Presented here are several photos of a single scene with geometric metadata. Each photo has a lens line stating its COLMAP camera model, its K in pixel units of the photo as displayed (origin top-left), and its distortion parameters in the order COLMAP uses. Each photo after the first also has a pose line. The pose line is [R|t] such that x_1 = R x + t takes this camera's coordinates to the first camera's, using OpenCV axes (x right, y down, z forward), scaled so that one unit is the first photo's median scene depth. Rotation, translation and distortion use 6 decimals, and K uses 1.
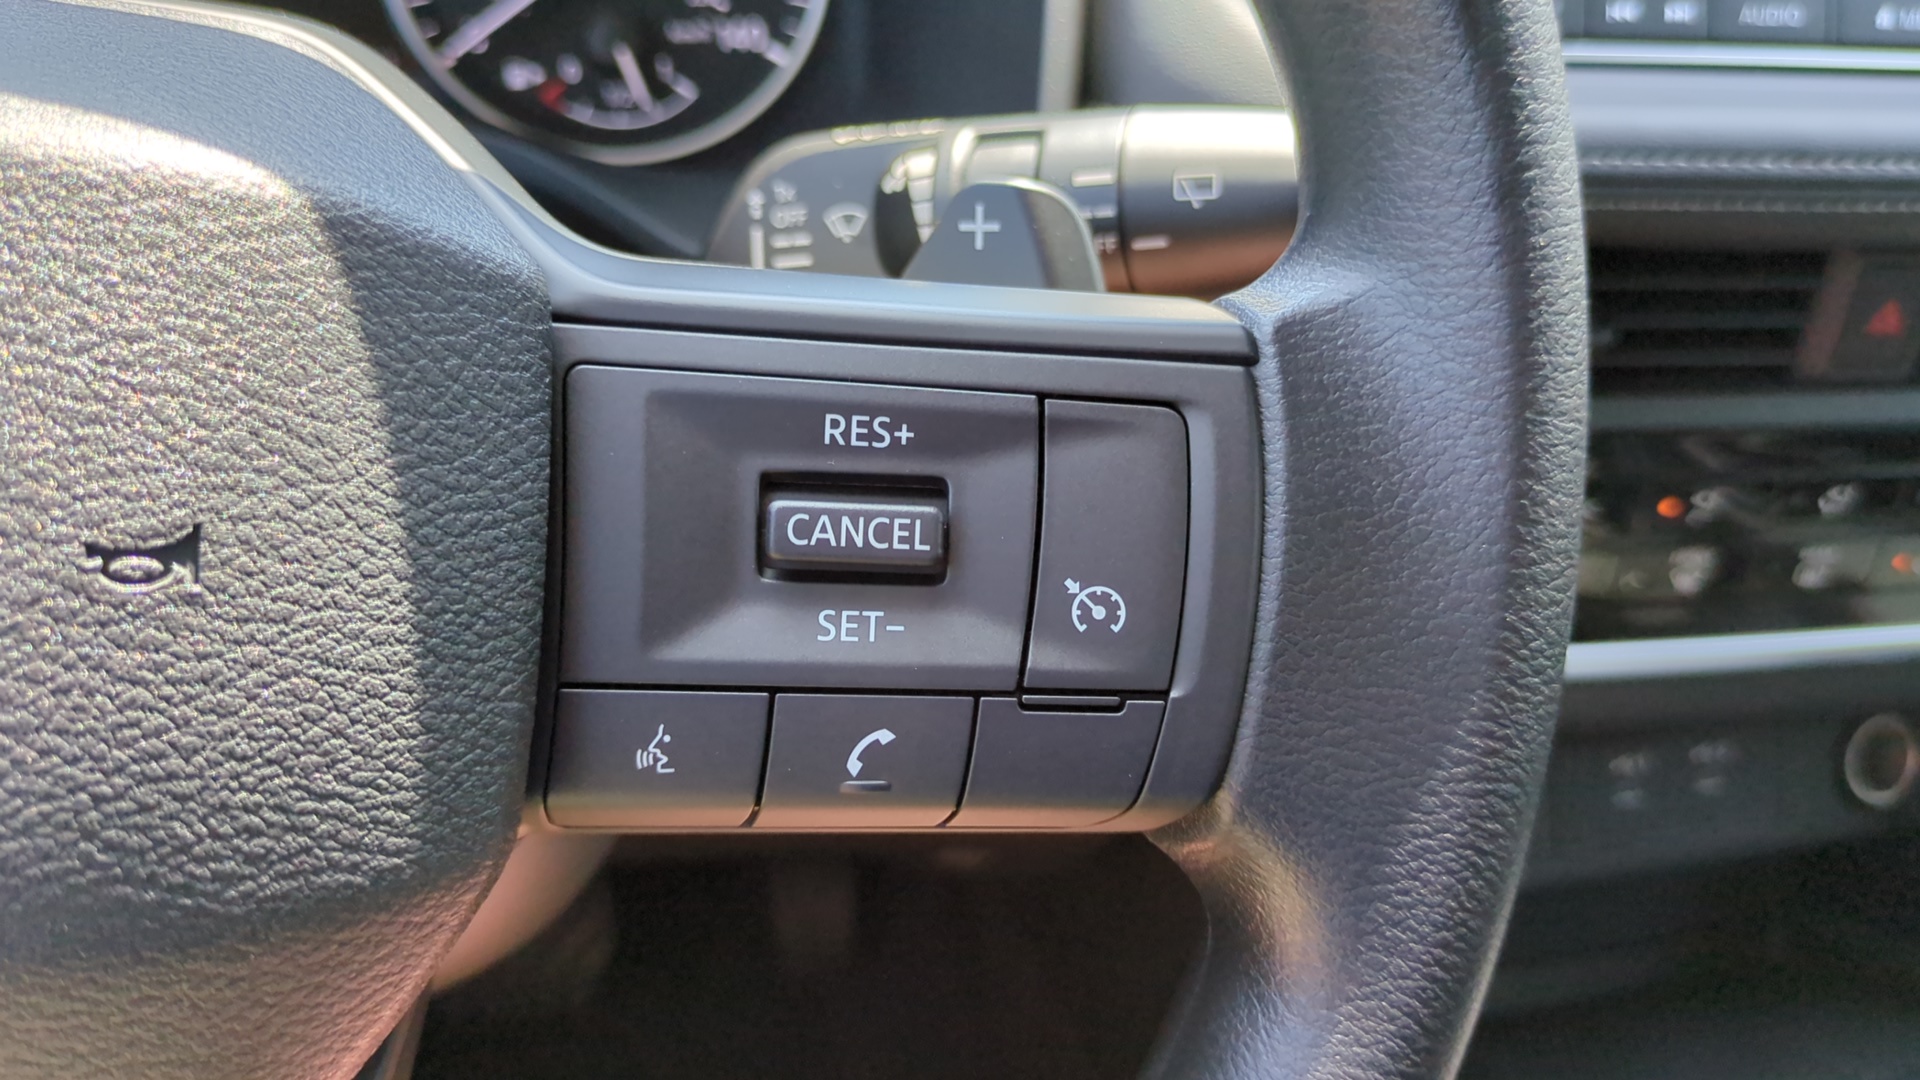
lens RADIAL K [[1688.7, 0, 960.0], [0, 1688.7, 540.0], [0, 0, 1]] dist [0.071547, -0.131383]
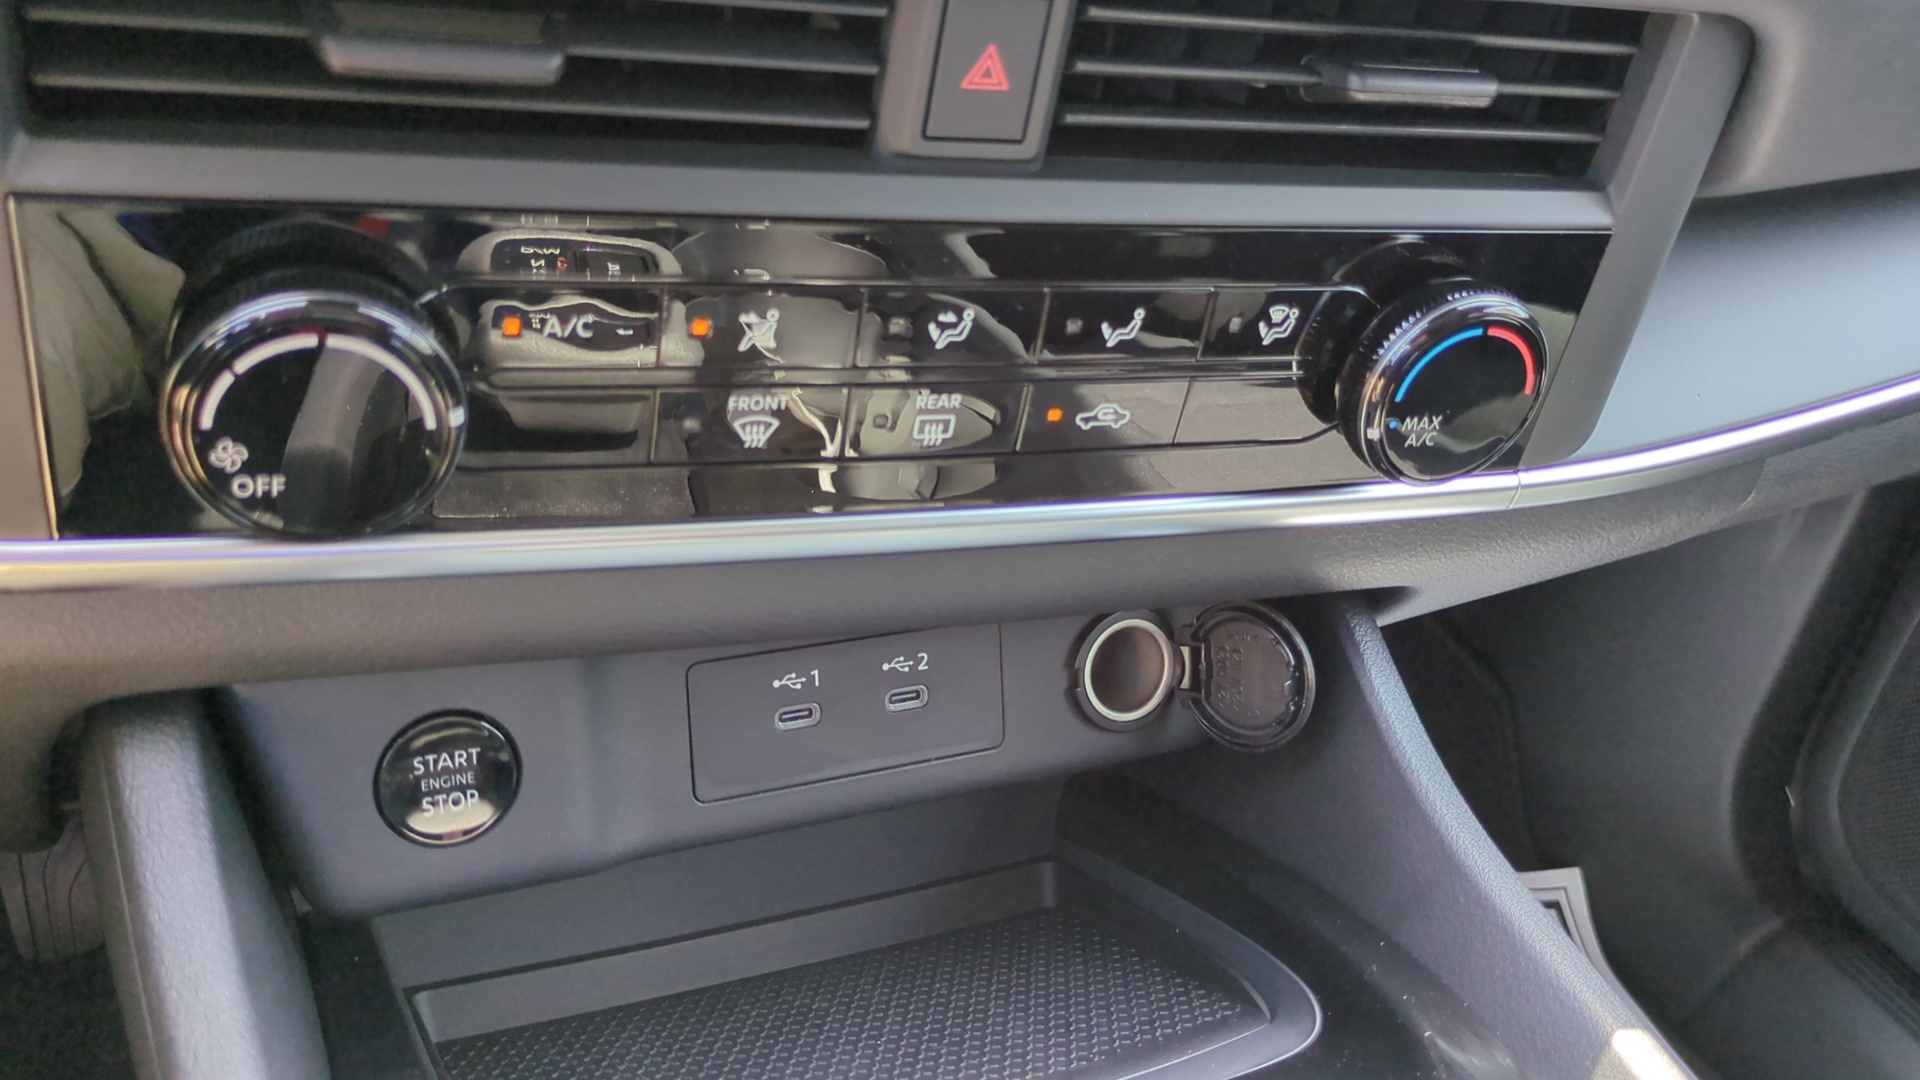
lens RADIAL K [[1688.7, 0, 960.0], [0, 1688.7, 540.0], [0, 0, 1]] dist [0.071547, -0.131383]
pose [[0.978791, -0.001395, 0.204856, 0.550565], [-0.008385, 0.998866, 0.046864, 0.051801], [-0.204689, -0.047588, 0.977670, 0.386903]]
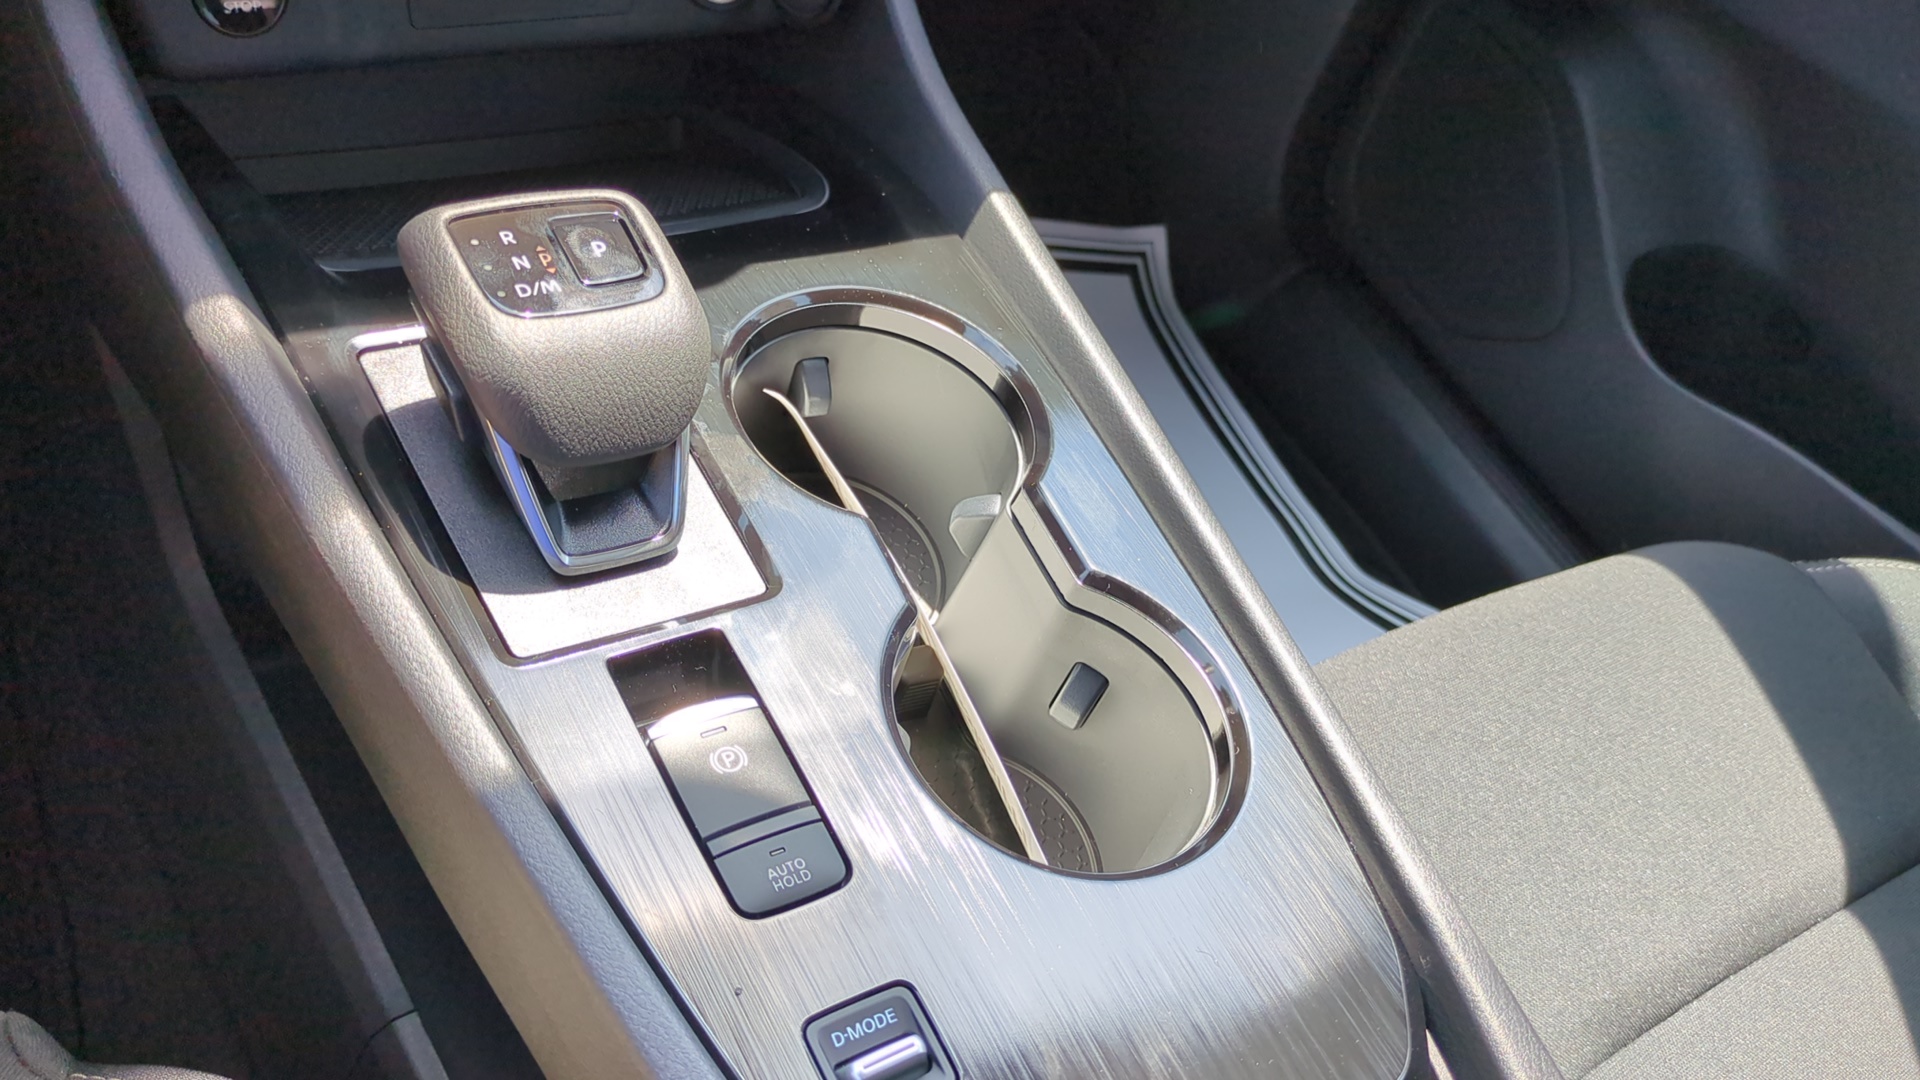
lens RADIAL K [[1688.7, 0, 960.0], [0, 1688.7, 540.0], [0, 0, 1]] dist [0.071547, -0.131383]
pose [[0.941531, -0.053887, 0.332590, 0.527580], [-0.072083, 0.932056, 0.355071, 0.129873], [-0.329126, -0.358285, 0.873675, -0.463036]]
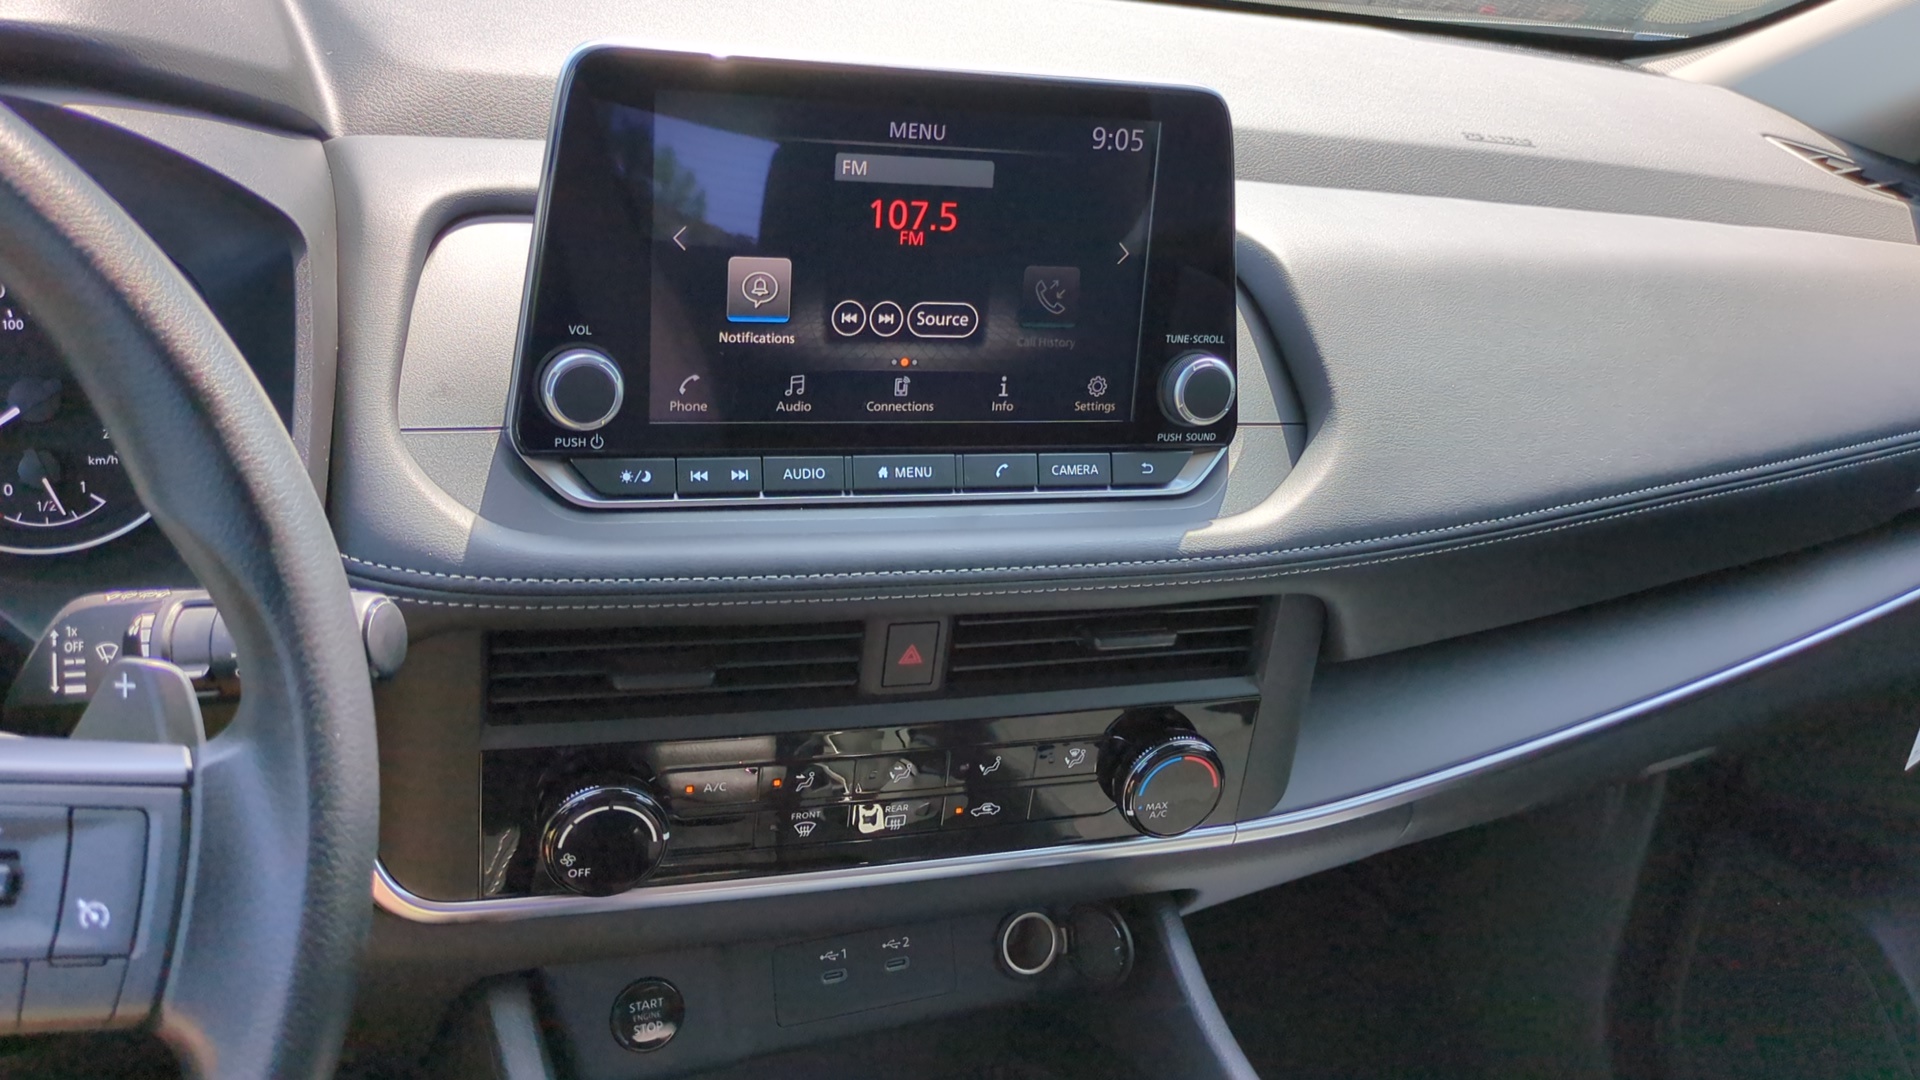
lens RADIAL K [[1688.7, 0, 960.0], [0, 1688.7, 540.0], [0, 0, 1]] dist [0.071547, -0.131383]
pose [[0.987025, -0.007823, 0.160375, 0.493268], [0.025226, 0.993964, -0.106766, -0.101897], [-0.158572, 0.109427, 0.981265, -0.768058]]
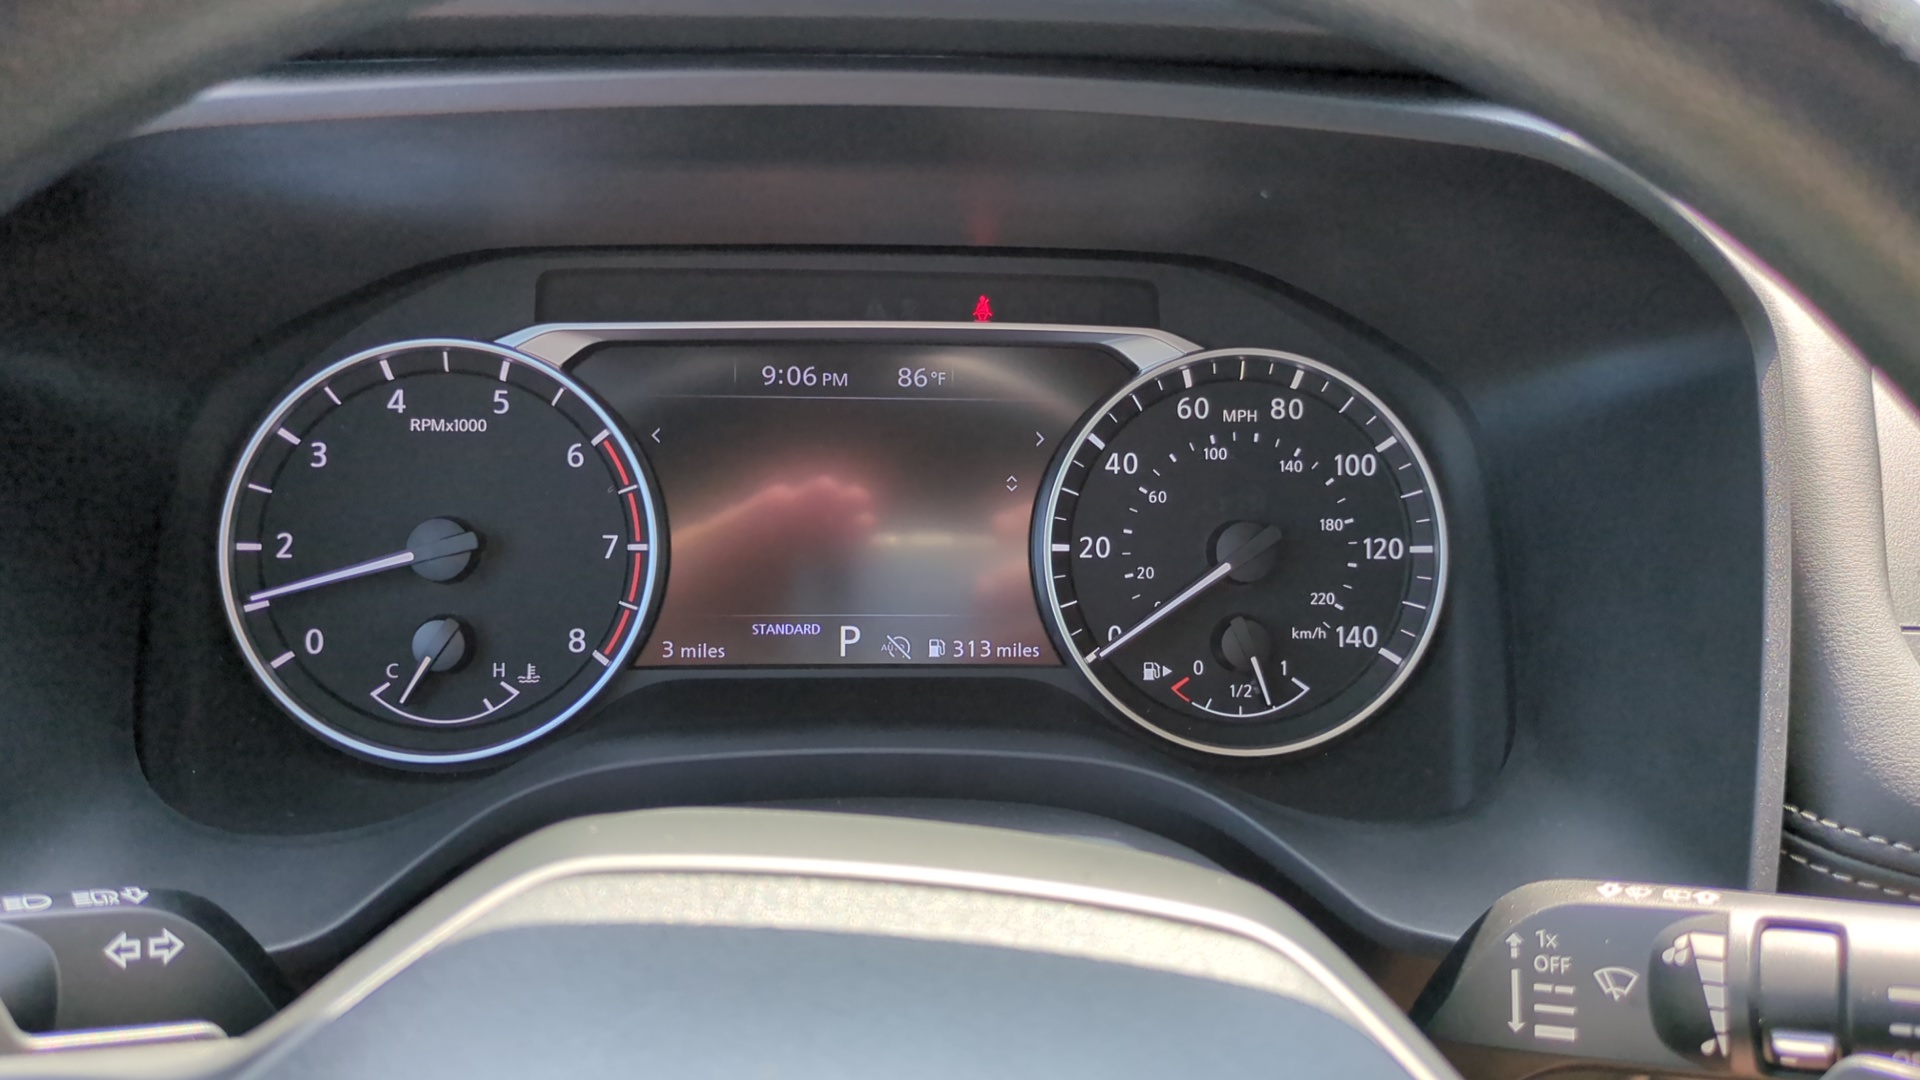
lens RADIAL K [[1688.7, 0, 960.0], [0, 1688.7, 540.0], [0, 0, 1]] dist [0.071547, -0.131383]
pose [[0.982762, 0.039325, -0.180646, -0.290449], [-0.070219, 0.983291, -0.167952, -0.256713], [0.171023, 0.177741, 0.969102, -0.115076]]
